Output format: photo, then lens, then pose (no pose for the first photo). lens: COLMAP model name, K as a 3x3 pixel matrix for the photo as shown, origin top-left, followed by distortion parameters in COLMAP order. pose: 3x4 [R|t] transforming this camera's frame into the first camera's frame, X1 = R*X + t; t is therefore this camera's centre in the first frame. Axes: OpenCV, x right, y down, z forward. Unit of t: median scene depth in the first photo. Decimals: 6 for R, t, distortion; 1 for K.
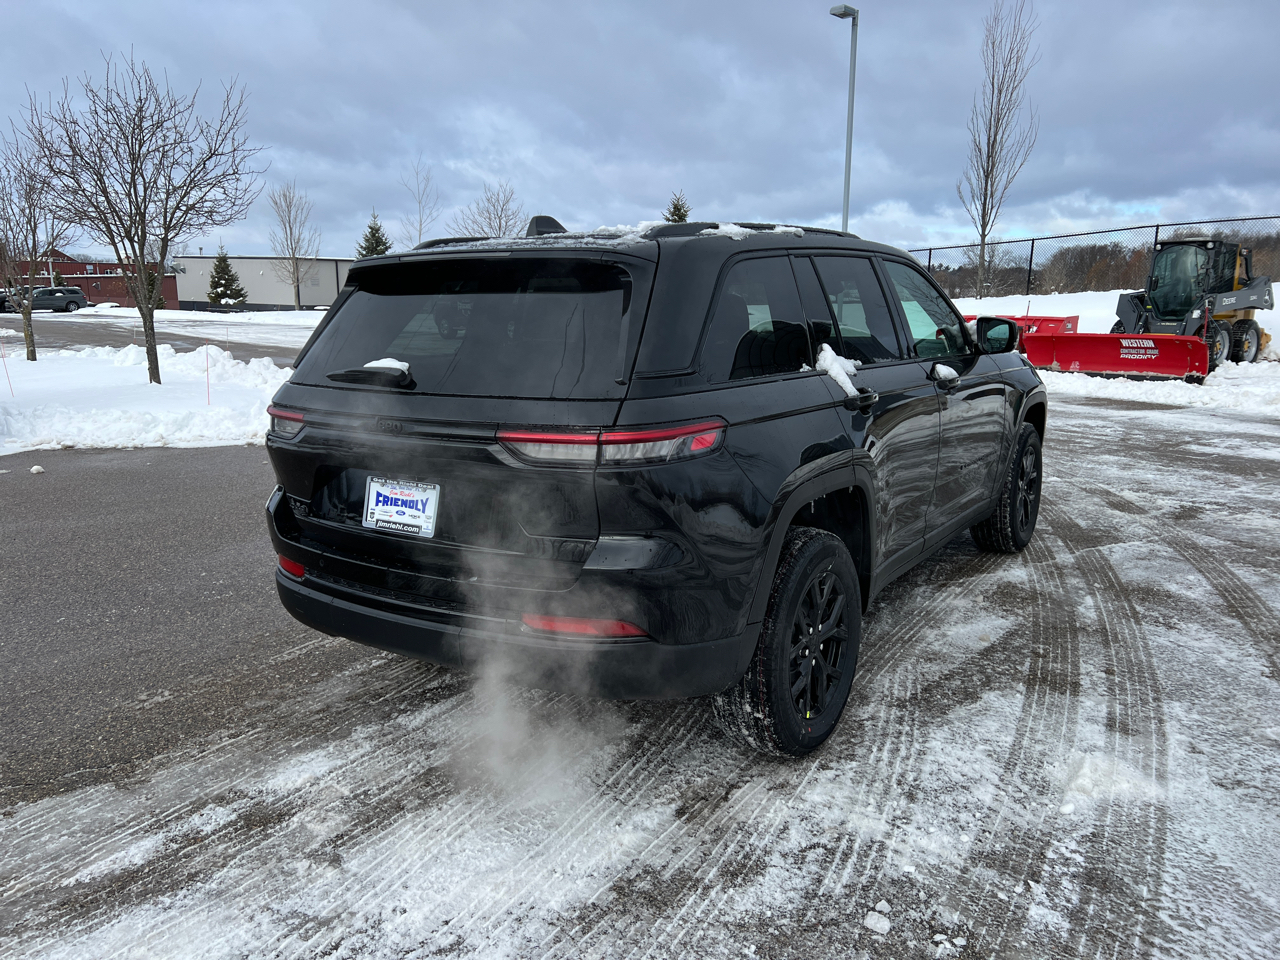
lens RADIAL K [[950.4, 0, 635.5], [0, 950.4, 487.3], [0, 0, 1]] dist [0.056671, -0.056093]
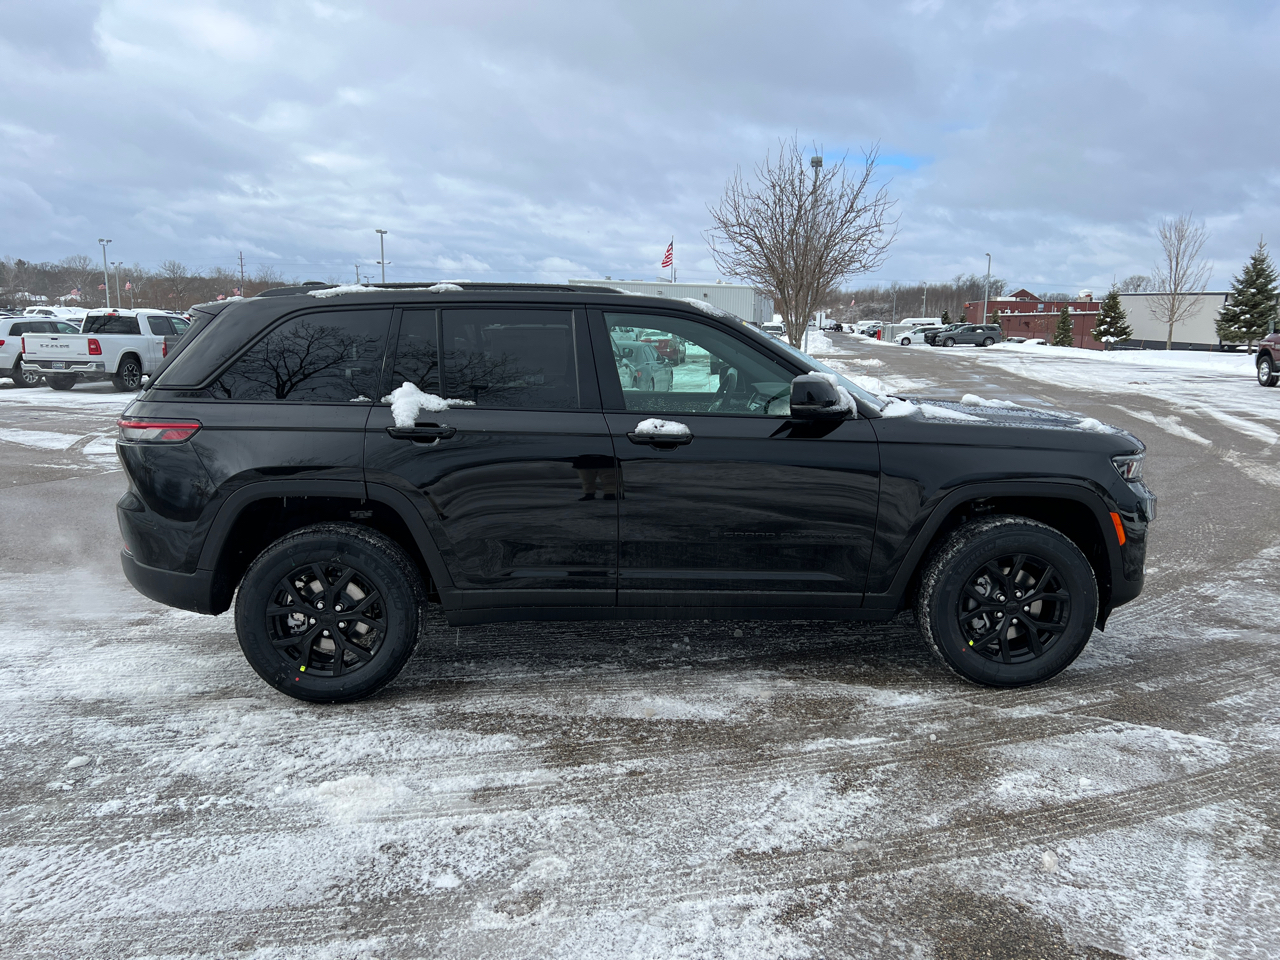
lens RADIAL K [[950.4, 0, 642.7], [0, 950.4, 486.4], [0, 0, 1]] dist [0.056671, -0.056093]
pose [[0.609775, 0.142322, -0.779692, 1.555548], [-0.171731, 0.984100, 0.045328, -0.148213], [0.773746, 0.106258, 0.624521, 0.582400]]
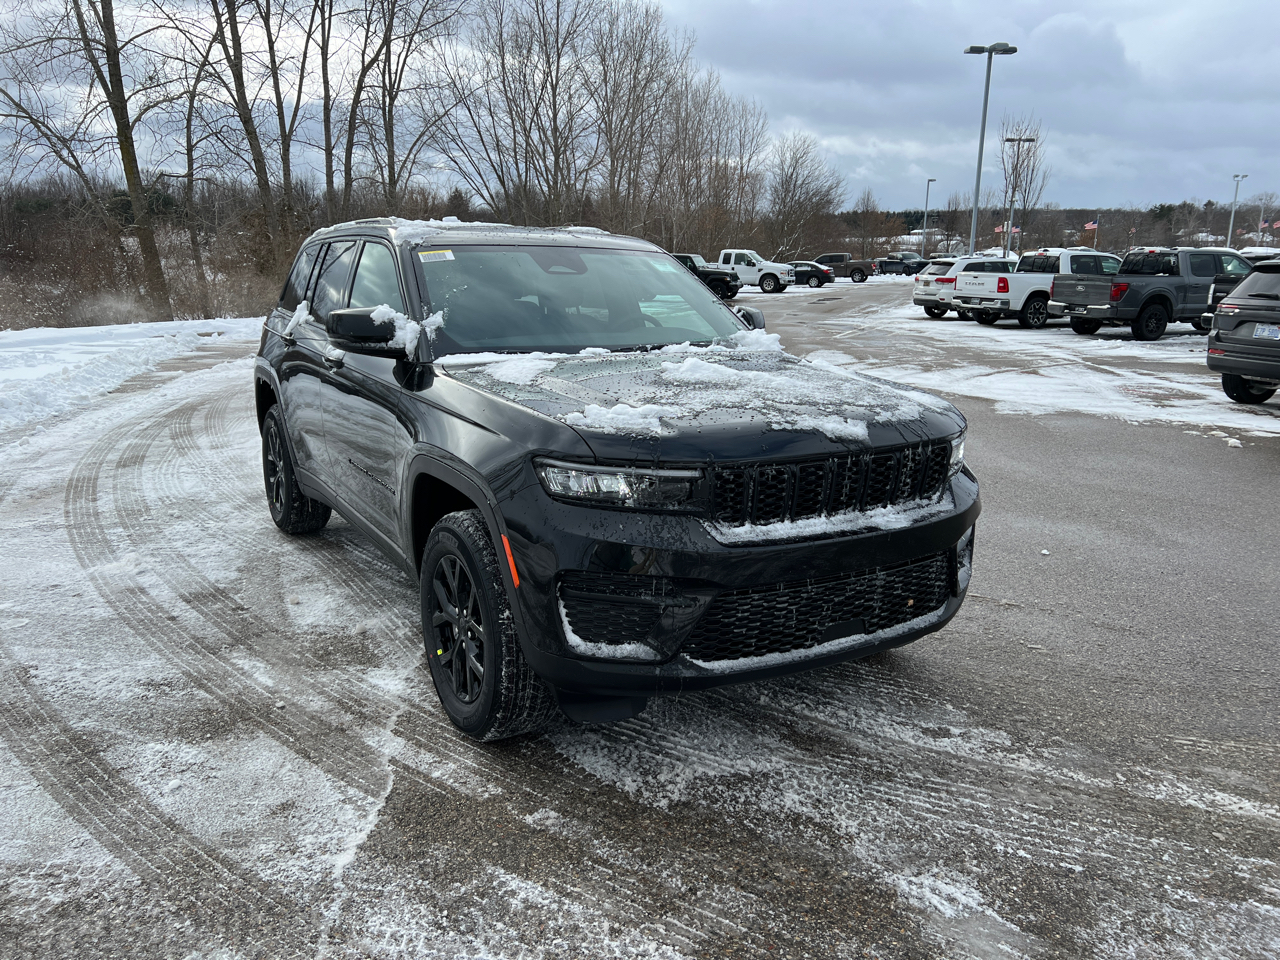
lens RADIAL K [[950.4, 0, 641.4], [0, 950.4, 472.0], [0, 0, 1]] dist [0.056671, -0.056093]
pose [[-0.412371, 0.202746, -0.888169, 1.656119], [-0.186643, 0.935440, 0.300194, -0.541834], [0.891692, 0.289562, -0.347907, 2.471934]]
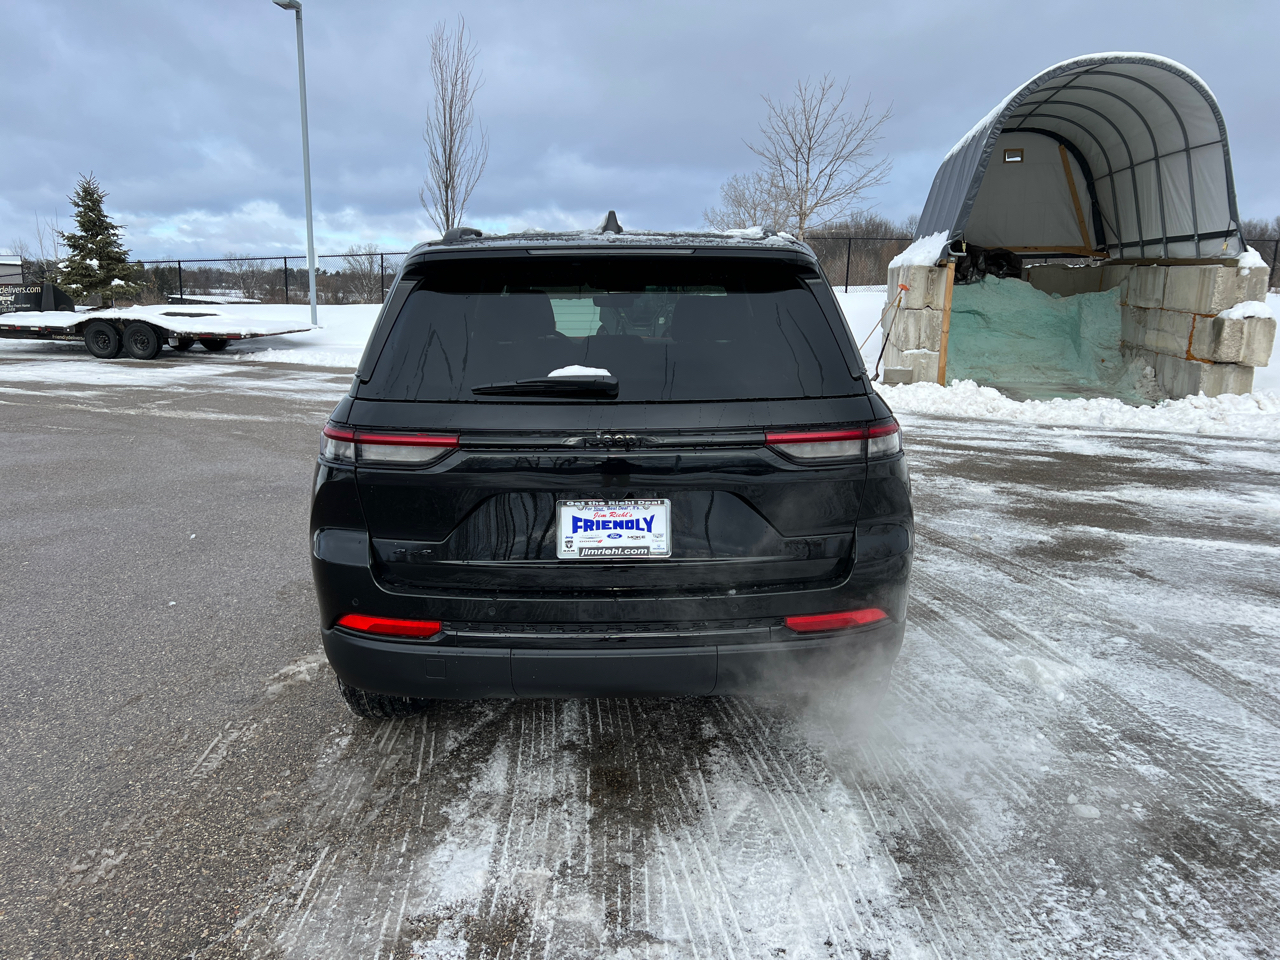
lens RADIAL K [[950.4, 0, 635.2], [0, 950.4, 478.0], [0, 0, 1]] dist [0.056671, -0.056093]
pose [[0.817679, -0.095848, 0.567639, -0.721231], [0.103184, 0.994475, 0.019285, -0.041918], [-0.566351, 0.042802, 0.823052, 0.249121]]
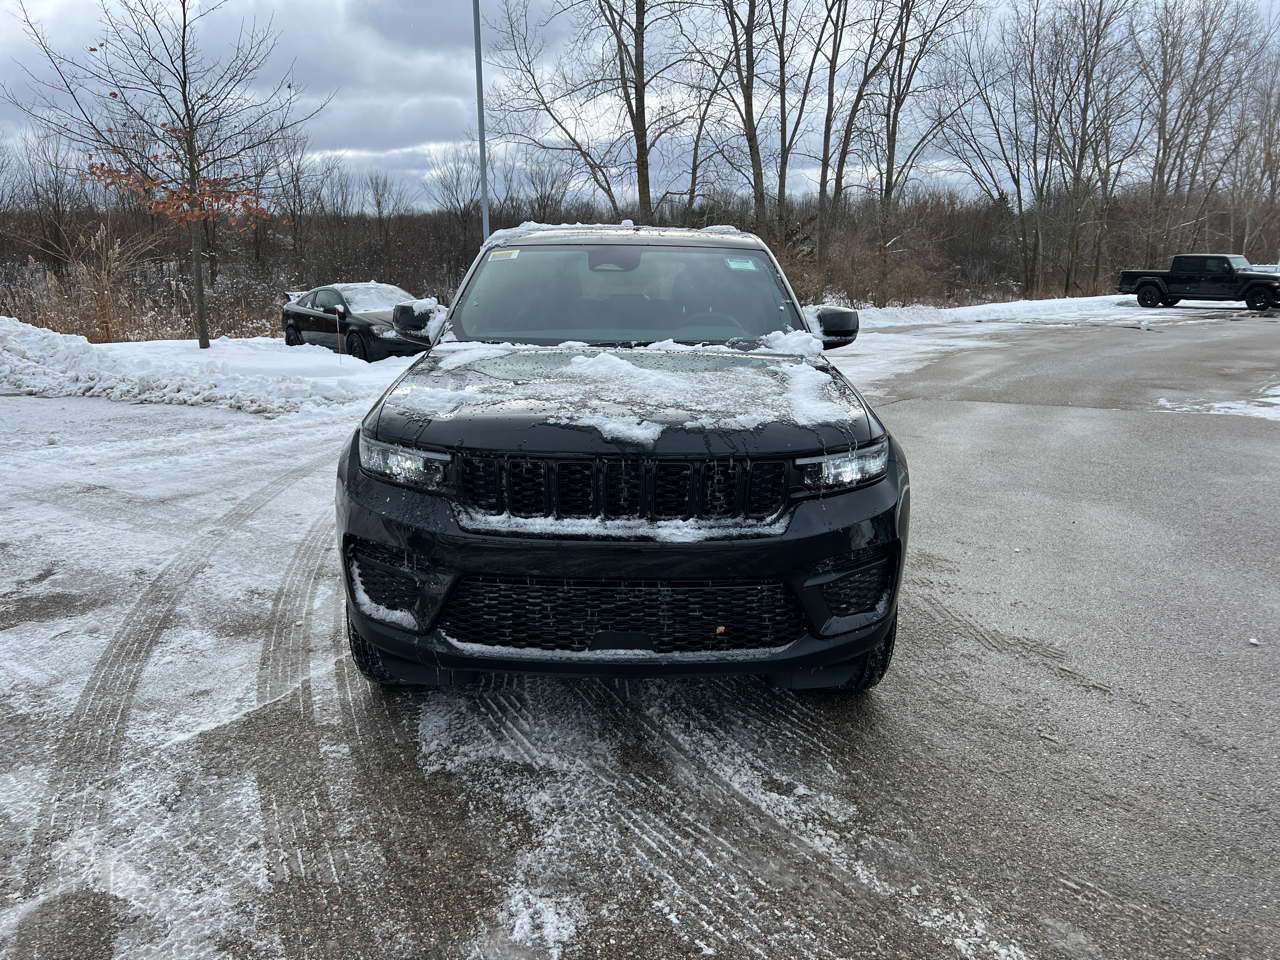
lens RADIAL K [[950.4, 0, 635.6], [0, 950.4, 478.0], [0, 0, 1]] dist [0.056671, -0.056093]
pose [[-0.819507, 0.131276, -0.557830, 1.199728], [-0.110986, 0.918622, 0.379231, -0.640190], [0.562219, 0.372694, -0.738247, 3.022179]]
